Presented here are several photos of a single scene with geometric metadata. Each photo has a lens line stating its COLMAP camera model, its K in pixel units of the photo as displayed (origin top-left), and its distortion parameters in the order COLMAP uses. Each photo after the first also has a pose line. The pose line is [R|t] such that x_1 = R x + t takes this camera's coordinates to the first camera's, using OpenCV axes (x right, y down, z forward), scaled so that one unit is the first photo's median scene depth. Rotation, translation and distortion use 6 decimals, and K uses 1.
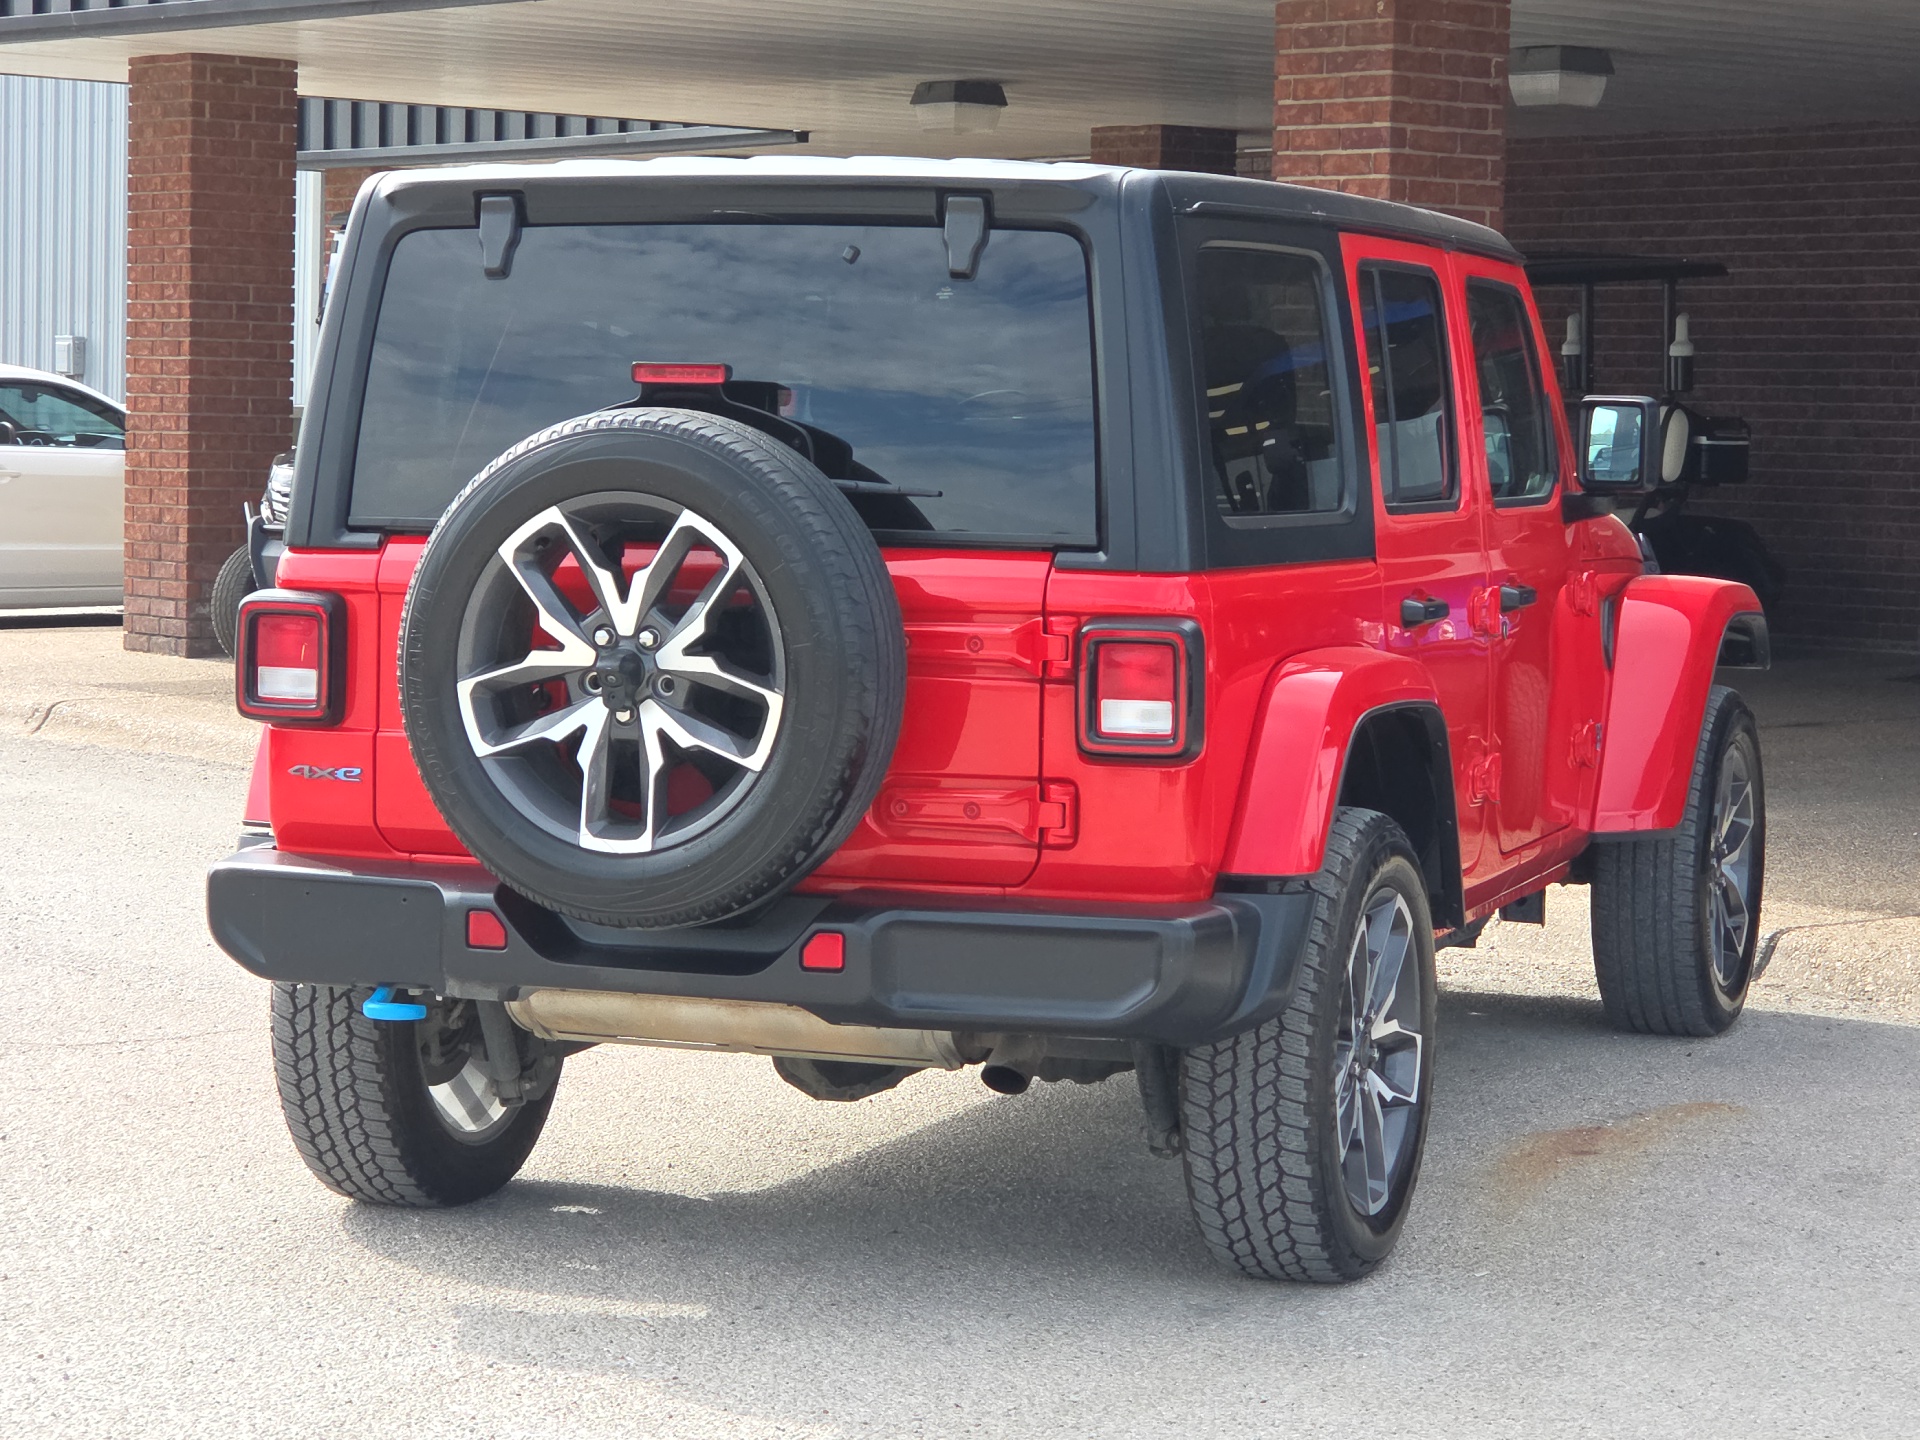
lens RADIAL K [[4589.7, 0, 948.0], [0, 4589.7, 729.3], [0, 0, 1]] dist [-0.079638, 0.000000]
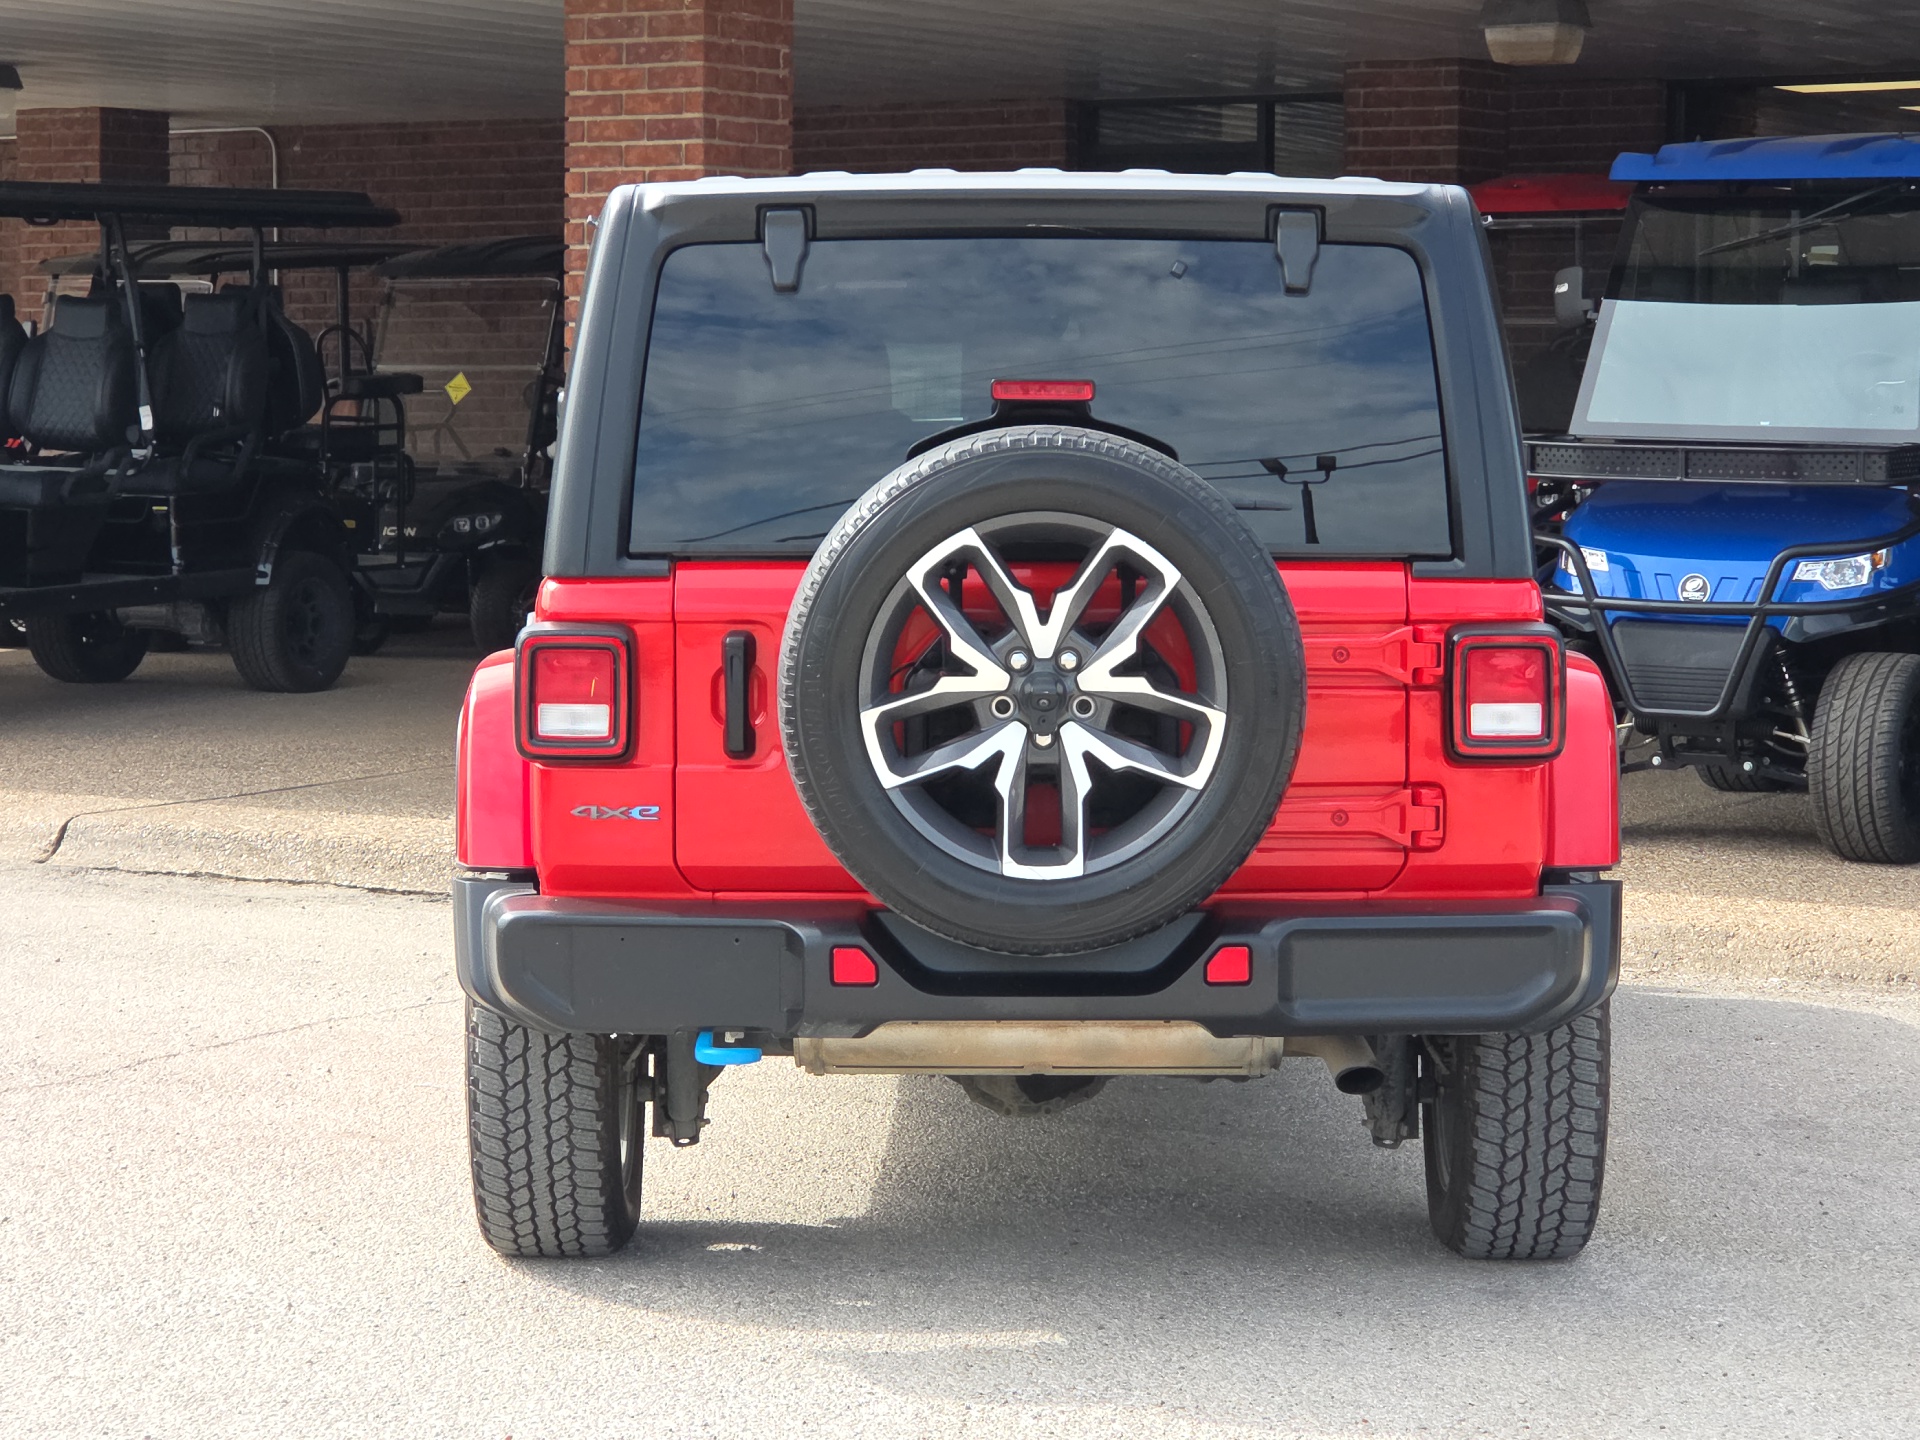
lens RADIAL K [[4589.7, 0, 987.5], [0, 4589.7, 785.5], [0, 0, 1]] dist [-0.079638, 0.000000]
pose [[0.937331, -0.046027, 0.345388, -0.405125], [0.039602, 0.998887, 0.025639, -0.018053], [-0.346183, -0.010354, 0.938110, 0.074039]]
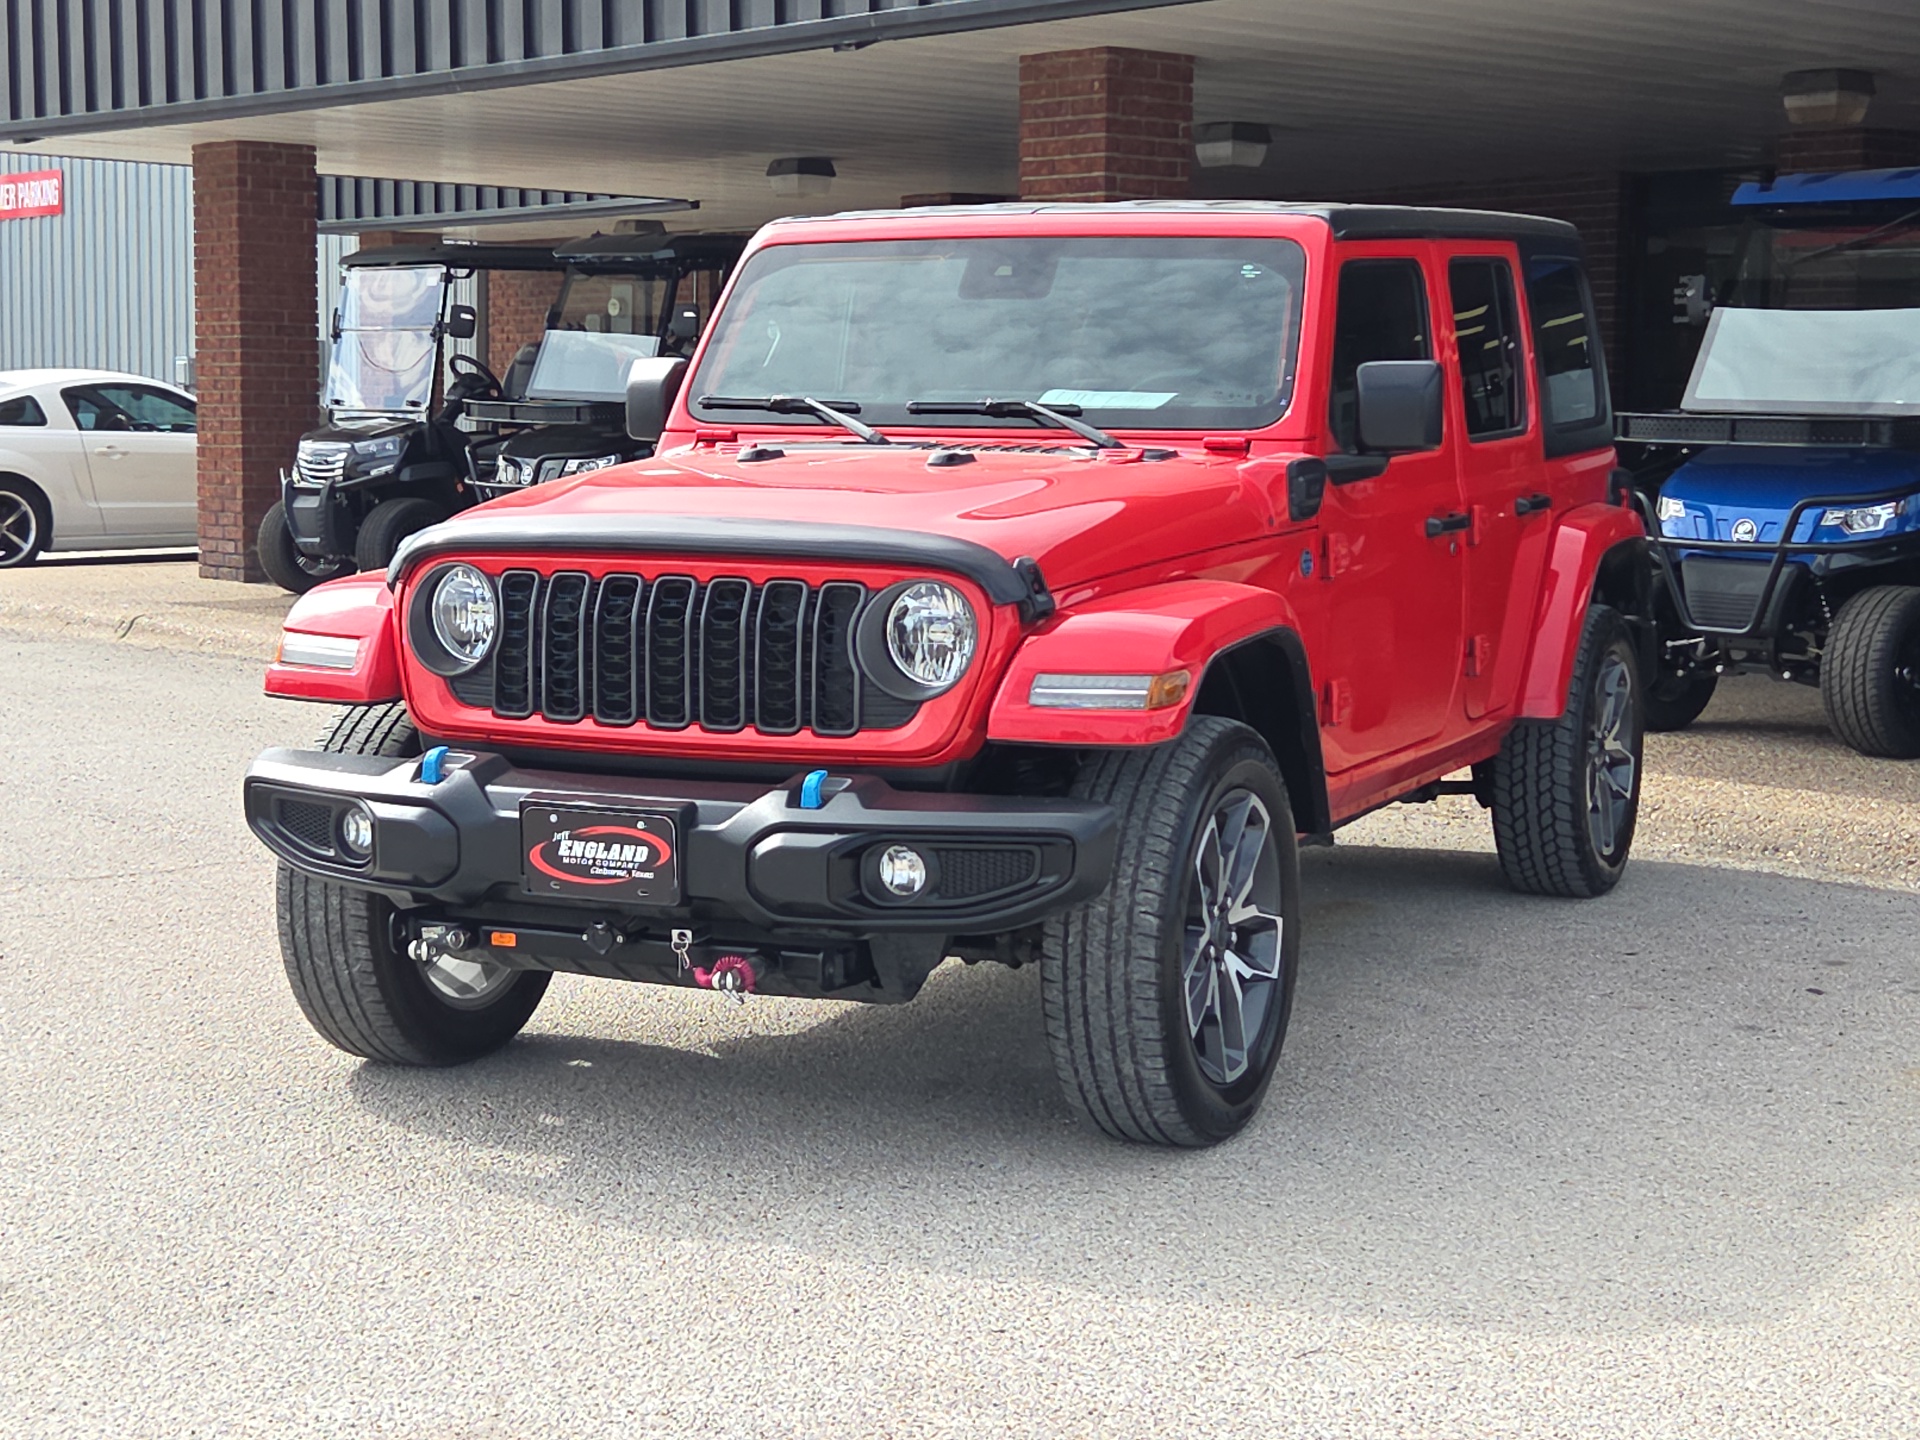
lens RADIAL K [[3137.1, 0, 912.2], [0, 3137.1, 719.1], [0, 0, 1]] dist [-0.012146, 0.000000]
pose [[0.999536, -0.015963, 0.025930, 0.026728], [0.015197, 0.999450, 0.029483, 0.001949], [-0.026386, -0.029076, 0.999229, 0.144097]]
